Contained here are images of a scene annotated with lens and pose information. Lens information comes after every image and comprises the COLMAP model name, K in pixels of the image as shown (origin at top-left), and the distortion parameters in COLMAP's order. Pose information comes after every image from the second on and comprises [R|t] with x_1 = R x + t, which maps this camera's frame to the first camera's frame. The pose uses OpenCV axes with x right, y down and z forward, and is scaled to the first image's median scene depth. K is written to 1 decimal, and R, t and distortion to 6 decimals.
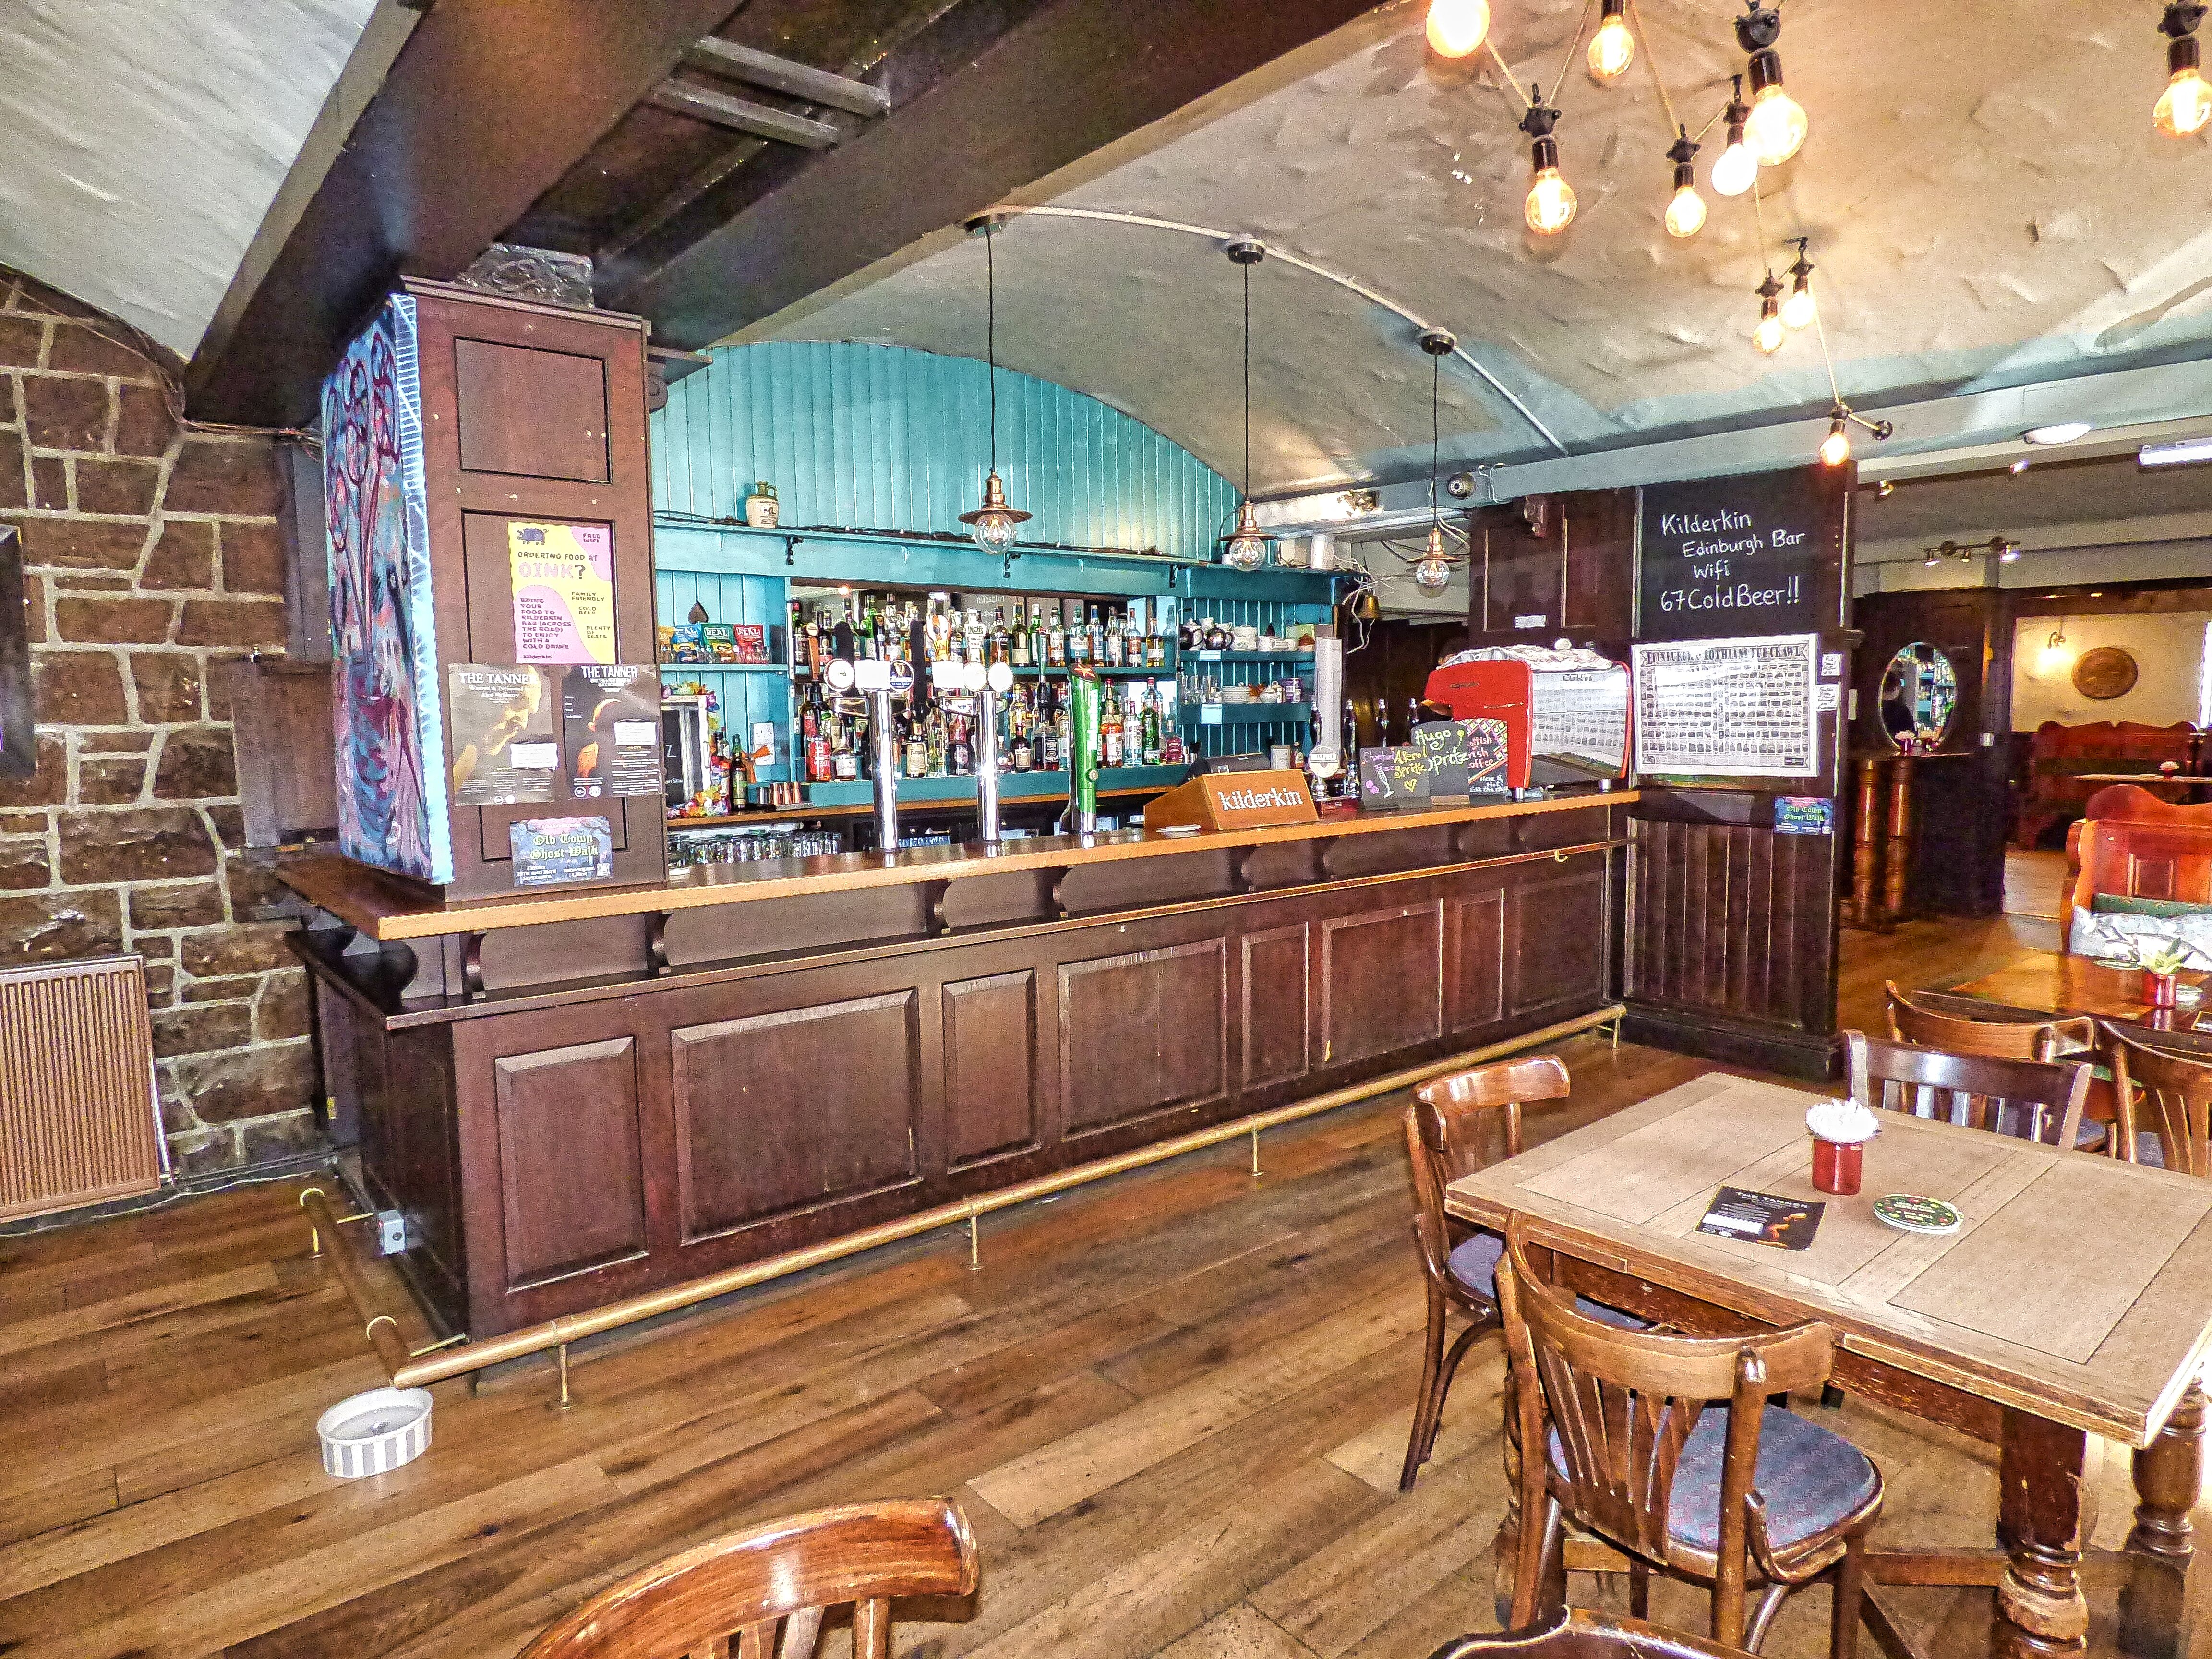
lens RADIAL K [[1306.9, 0, 1106.0], [0, 1306.9, 829.5], [0, 0, 1]] dist [-0.003569, -0.000766]
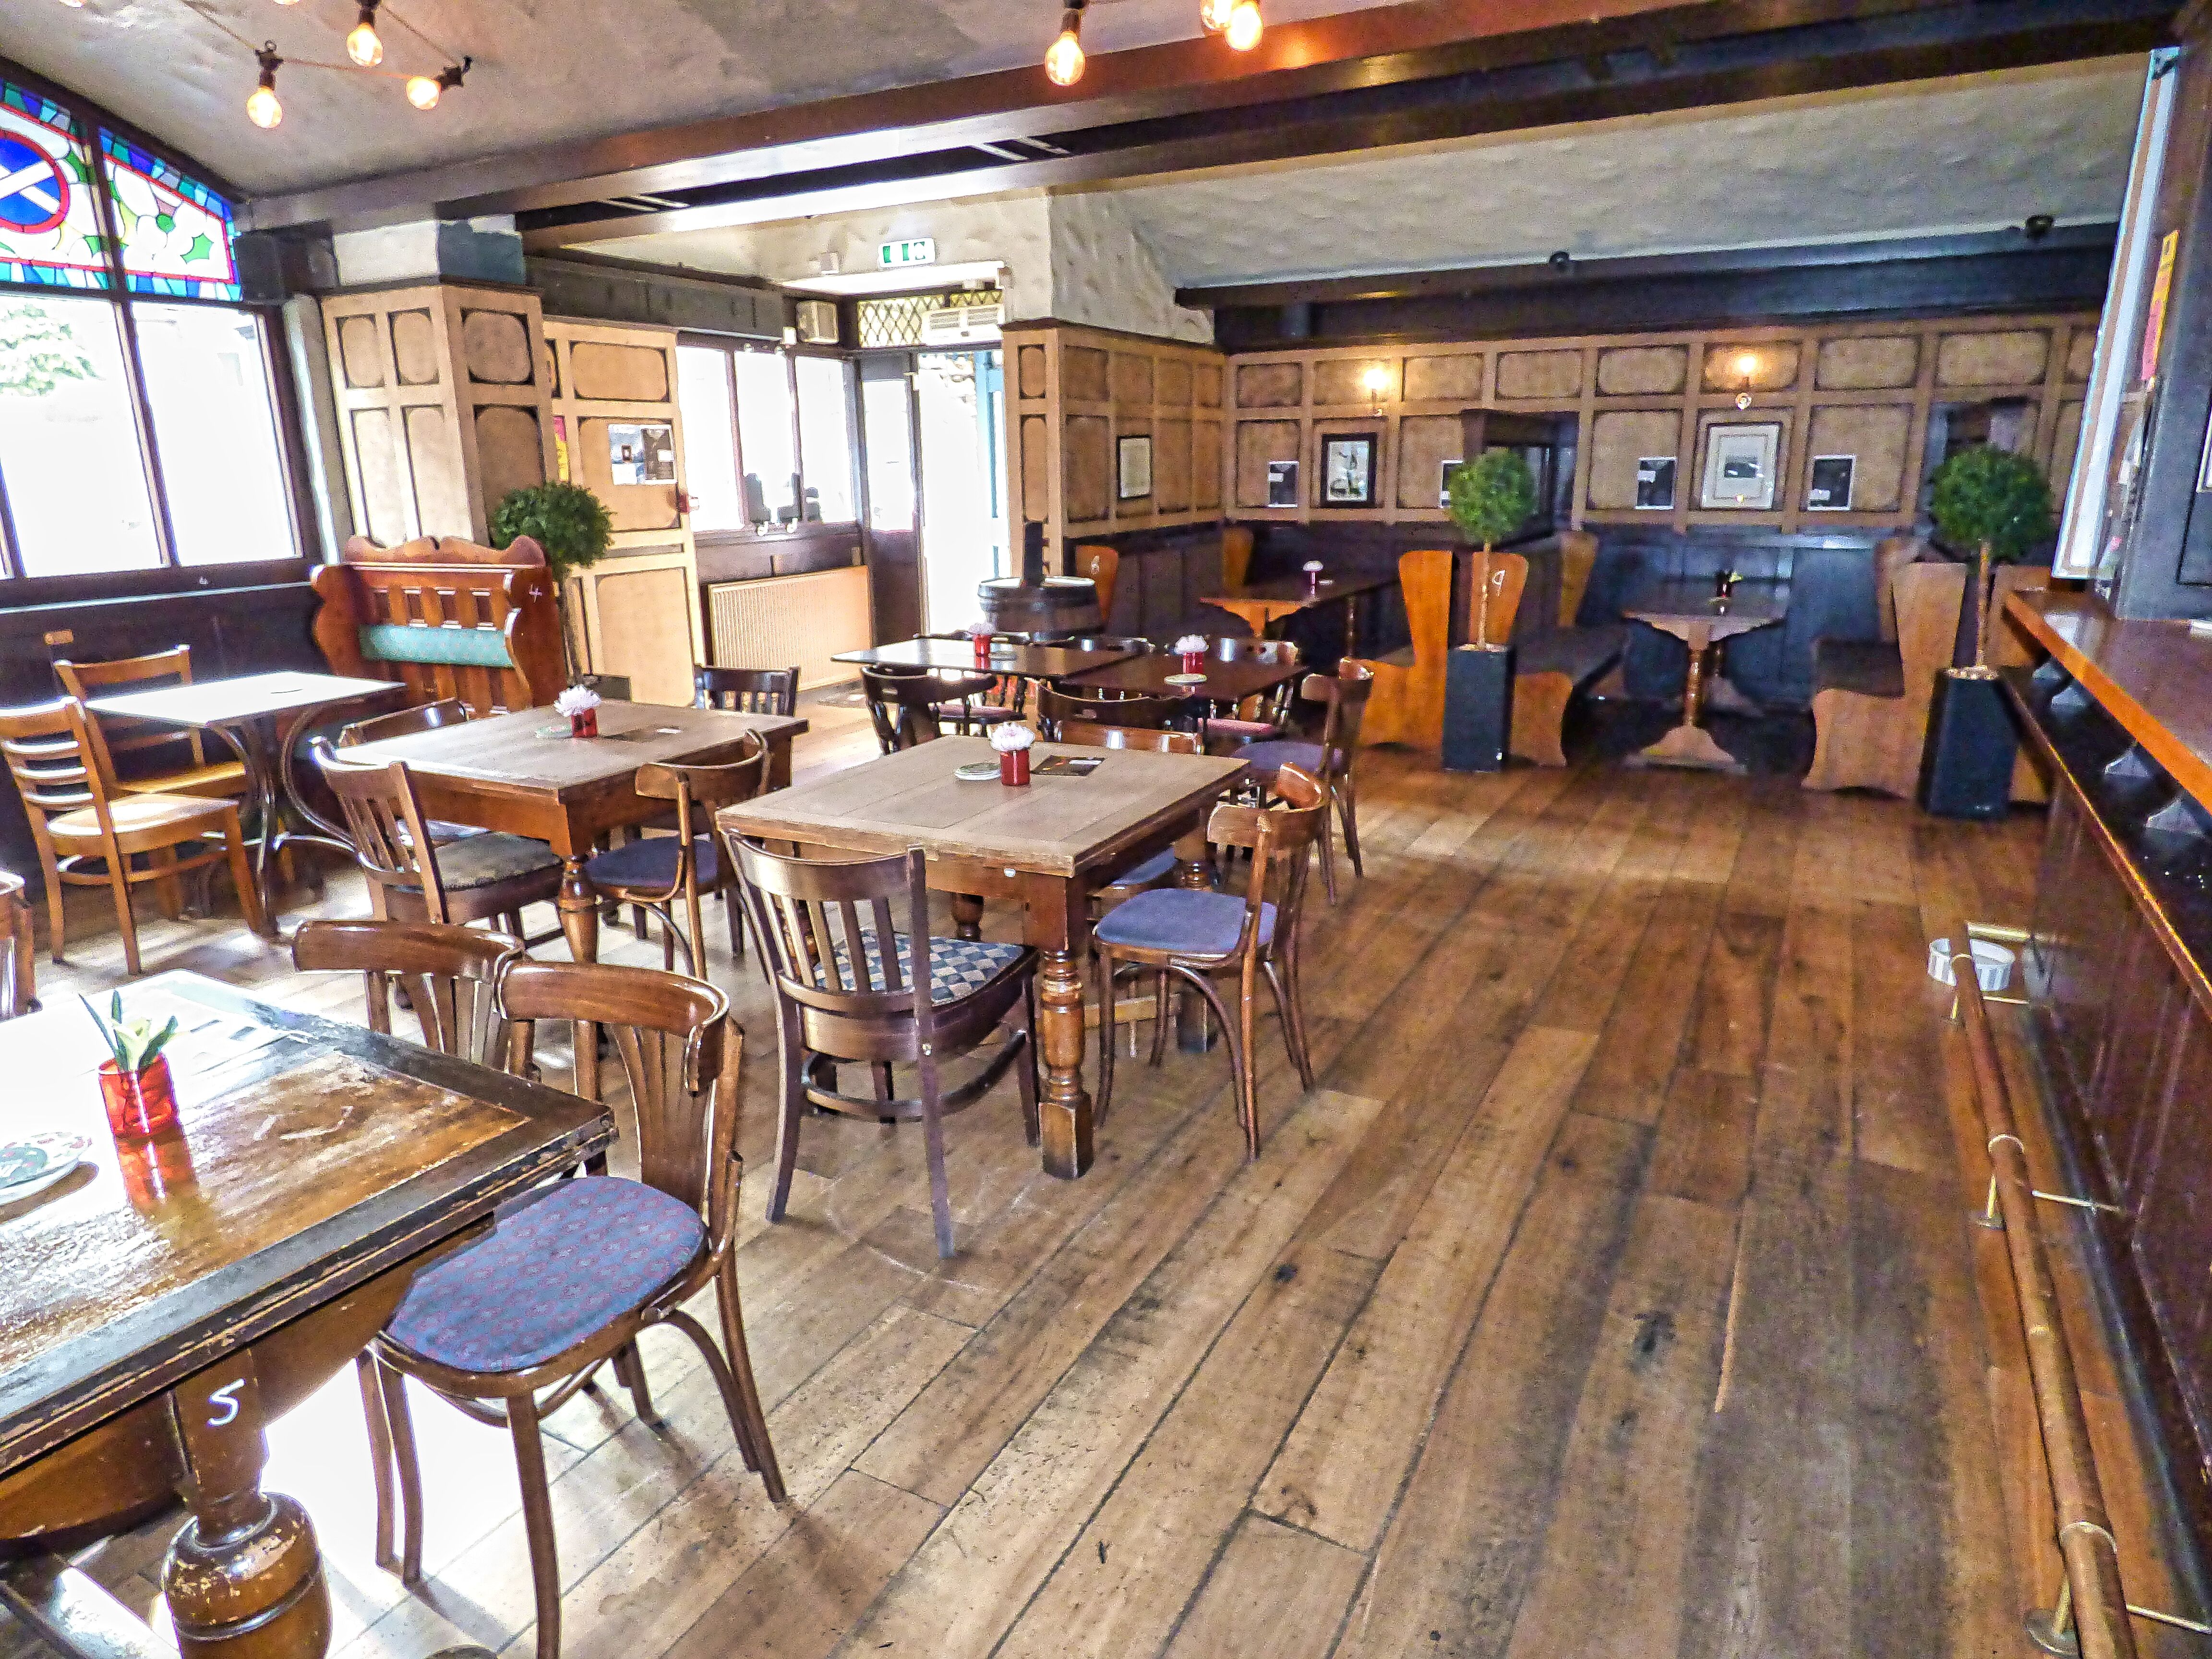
lens RADIAL K [[1330.1, 0, 1106.0], [0, 1330.1, 829.5], [0, 0, 1]] dist [-0.007233, -0.001574]
pose [[-0.924758, 0.129507, -0.357840, 0.467547], [-0.009850, 0.931852, 0.362705, -0.104737], [0.380427, 0.338939, -0.860462, 1.088871]]
